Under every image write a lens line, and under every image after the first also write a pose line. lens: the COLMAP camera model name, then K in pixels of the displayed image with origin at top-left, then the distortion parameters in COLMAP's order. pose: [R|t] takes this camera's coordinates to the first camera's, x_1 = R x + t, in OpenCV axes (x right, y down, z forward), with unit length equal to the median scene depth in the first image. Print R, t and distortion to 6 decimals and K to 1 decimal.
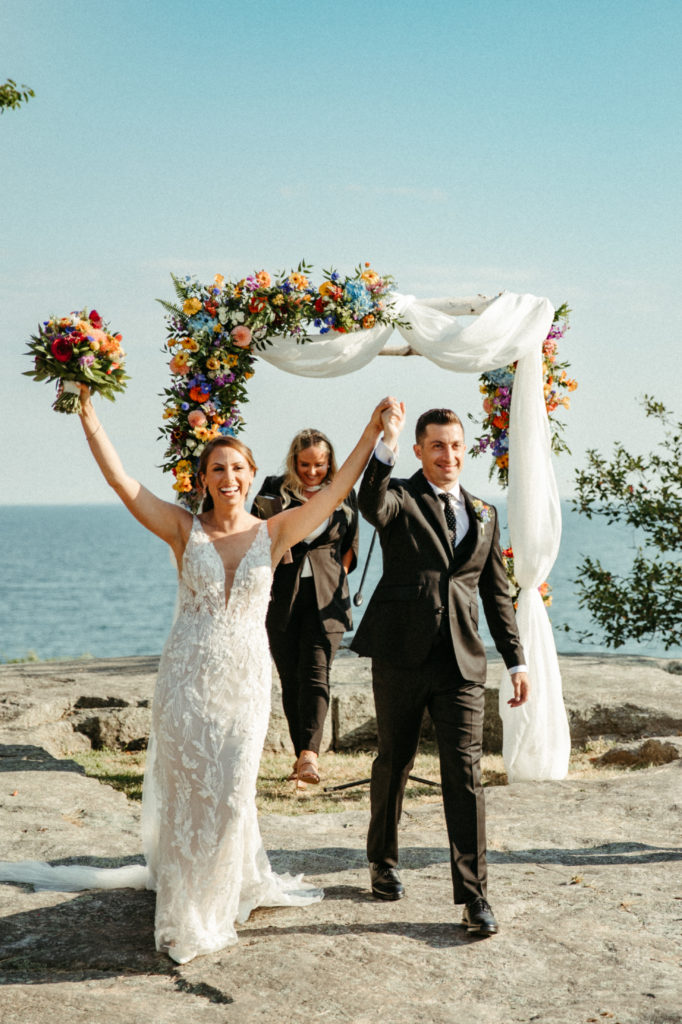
lens RADIAL K [[1544.5, 0, 341.0], [0, 1544.5, 512.0], [0, 0, 1]] dist [0.010680, -0.011777]
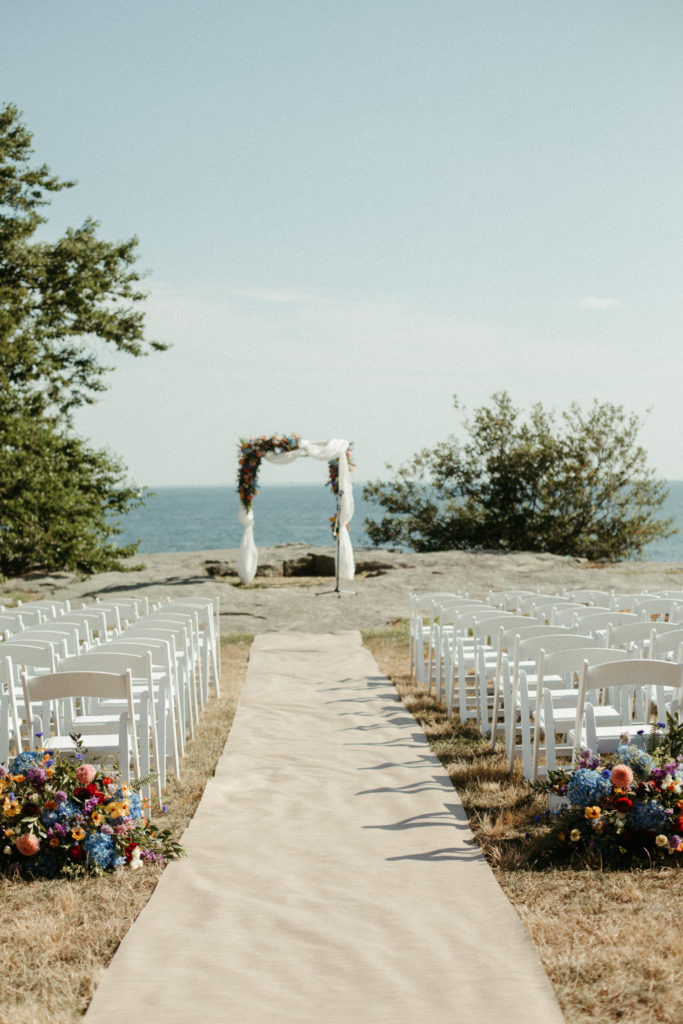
lens RADIAL K [[1650.1, 0, 341.5], [0, 1650.1, 512.0], [0, 0, 1]] dist [-0.215766, 0.004947]
pose [[0.997954, -0.007361, 0.063507, -0.113965], [0.005770, 0.999666, 0.025201, -0.074231], [-0.063671, -0.024783, 0.997663, -2.701019]]
